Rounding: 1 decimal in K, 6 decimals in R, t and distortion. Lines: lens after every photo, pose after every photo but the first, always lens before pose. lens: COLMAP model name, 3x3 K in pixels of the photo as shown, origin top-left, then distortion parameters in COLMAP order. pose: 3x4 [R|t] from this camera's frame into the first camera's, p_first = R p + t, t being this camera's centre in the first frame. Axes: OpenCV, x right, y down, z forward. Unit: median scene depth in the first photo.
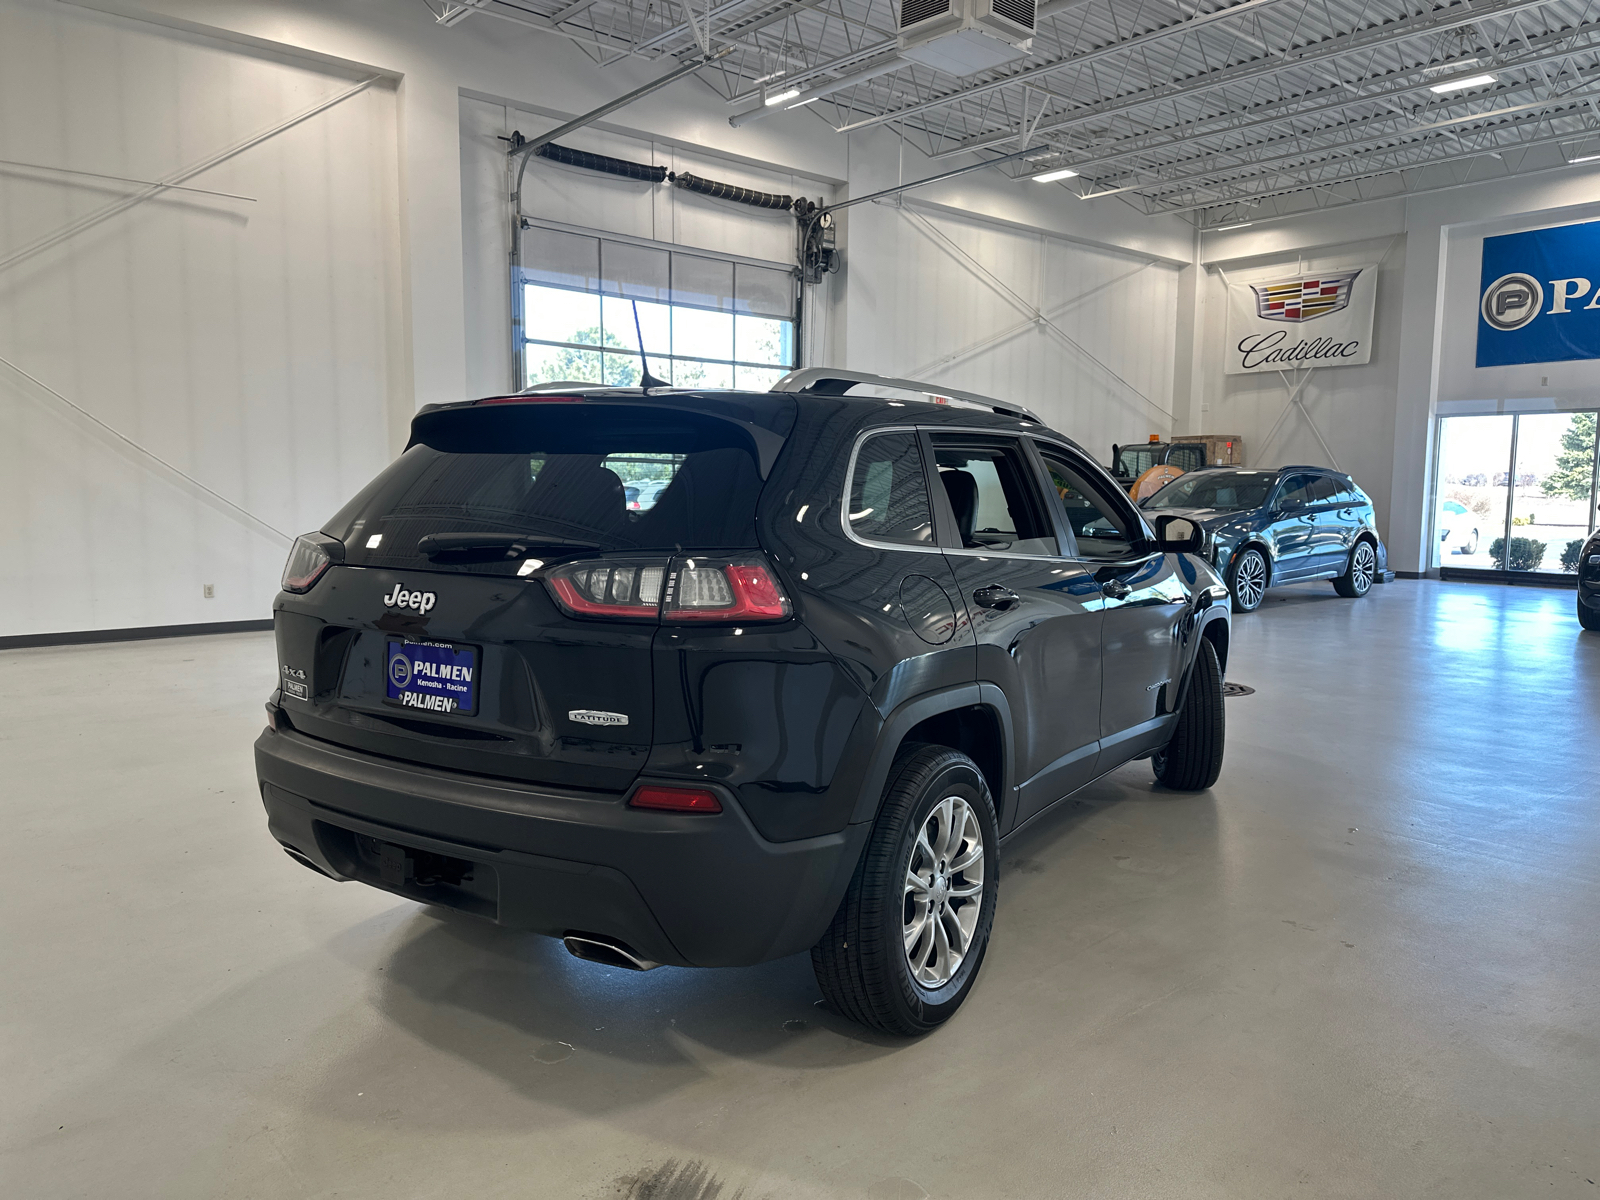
lens RADIAL K [[1138.5, 0, 803.7], [0, 1138.5, 616.4], [0, 0, 1]] dist [0.062212, -0.110140]
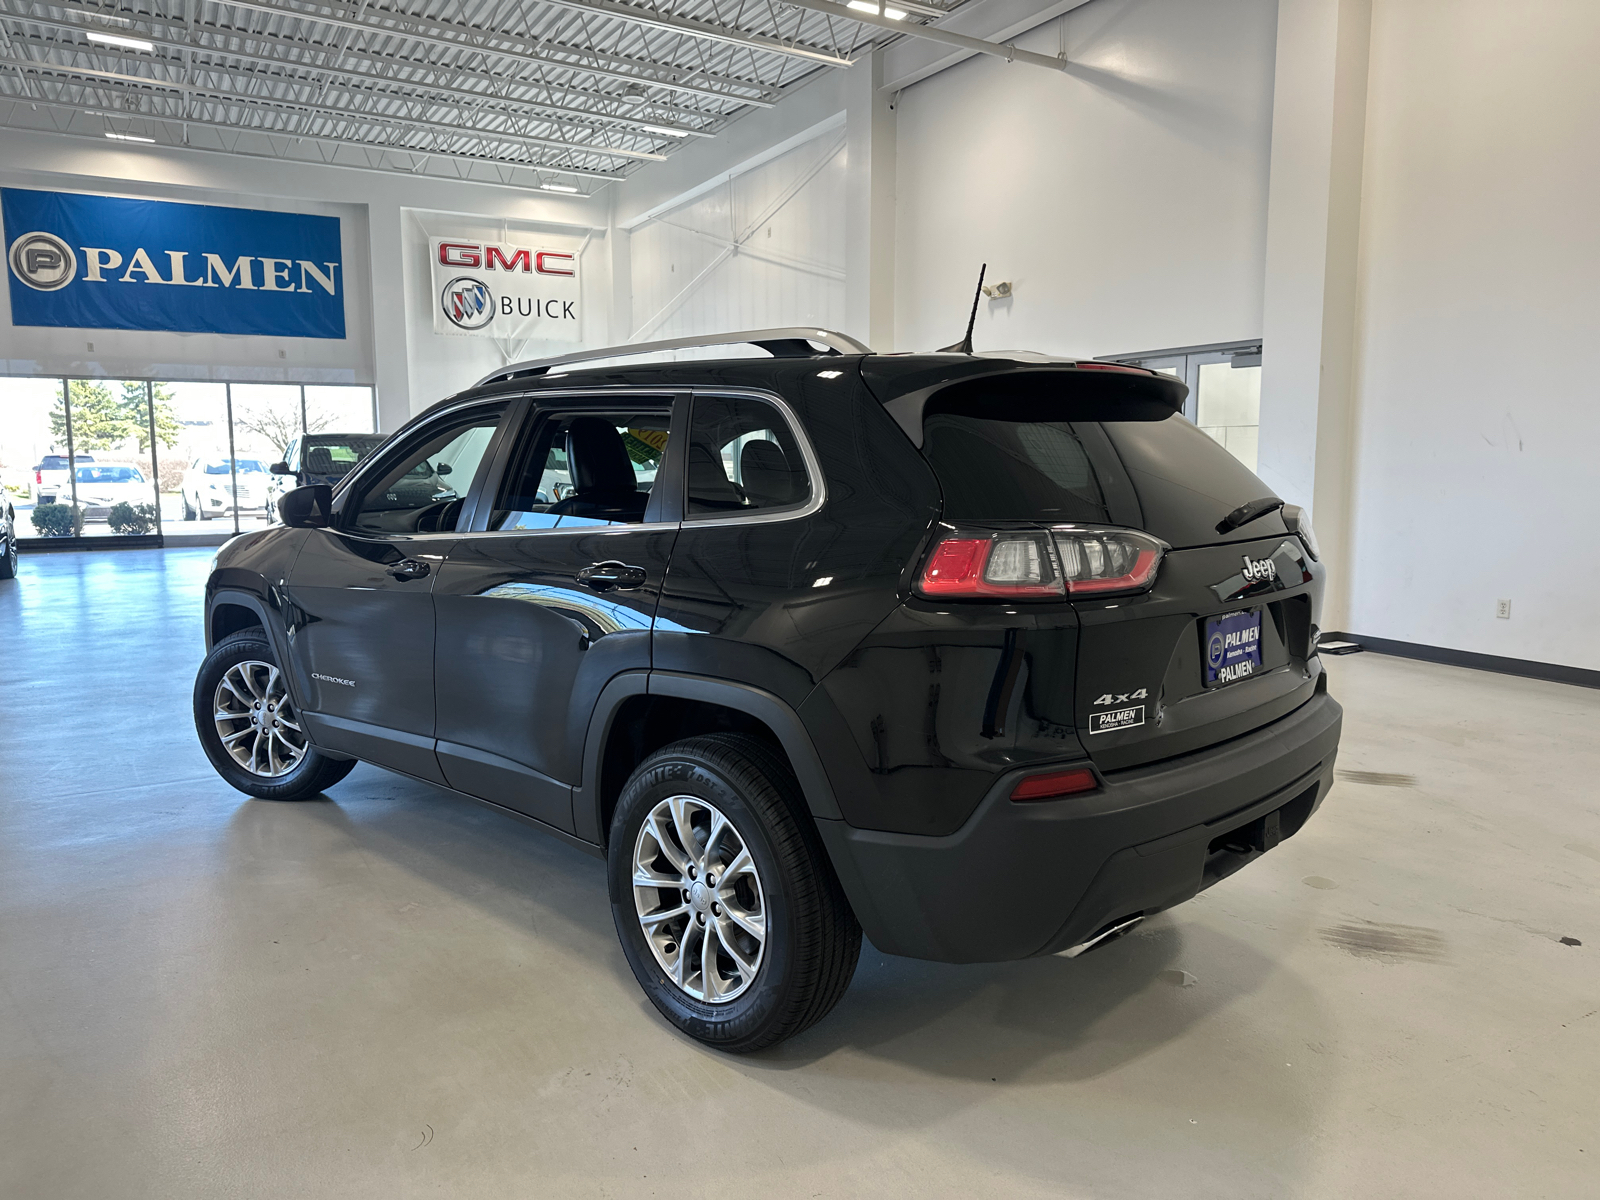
lens RADIAL K [[1066.3, 0, 897.4], [0, 1066.3, 598.9], [0, 0, 1]] dist [-0.004714, -0.001986]
pose [[0.172986, -0.125644, 0.976877, -0.218826], [0.102289, 0.988758, 0.109059, -0.020580], [-0.979598, 0.081058, 0.183893, 0.189805]]
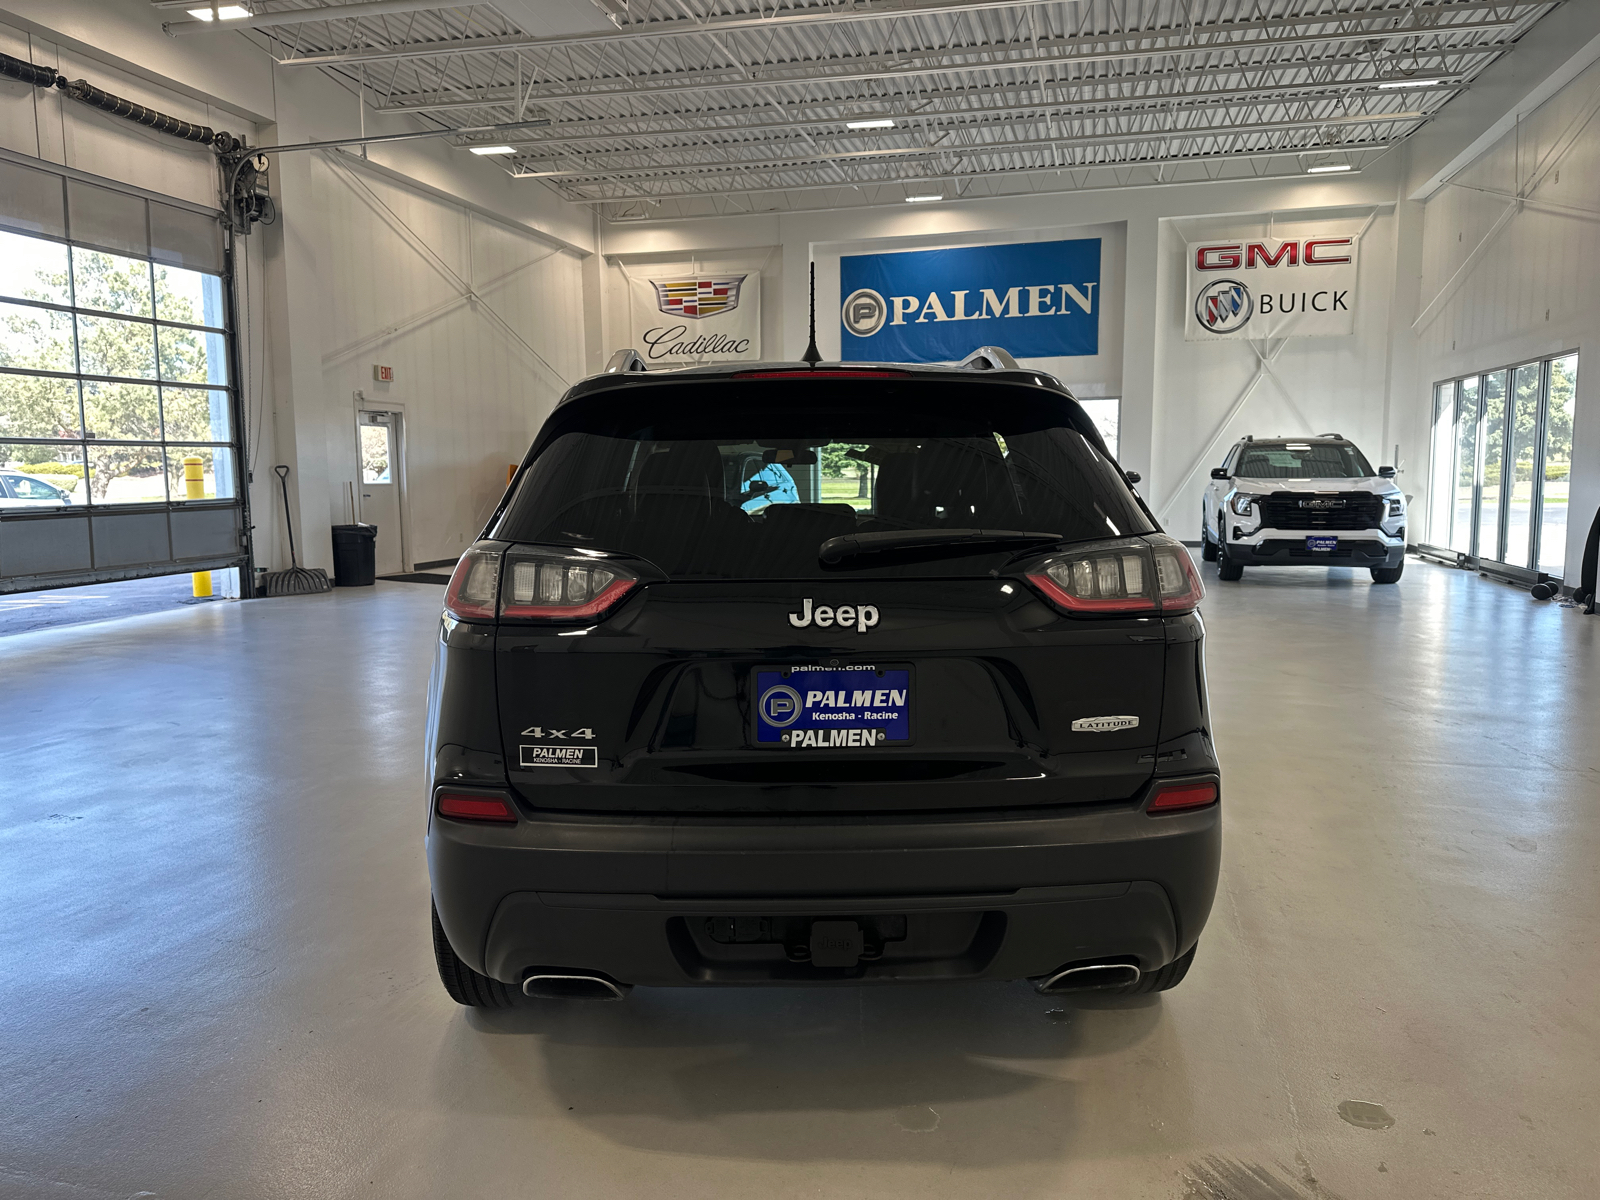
lens RADIAL K [[1137.3, 0, 848.8], [0, 1137.3, 596.8], [0, 0, 1]] dist [0.004743, -0.026052]
pose [[0.813324, -0.072104, 0.577326, -0.132659], [0.072749, 0.997107, 0.022043, -0.007349], [-0.577245, 0.024072, 0.816216, 0.056134]]
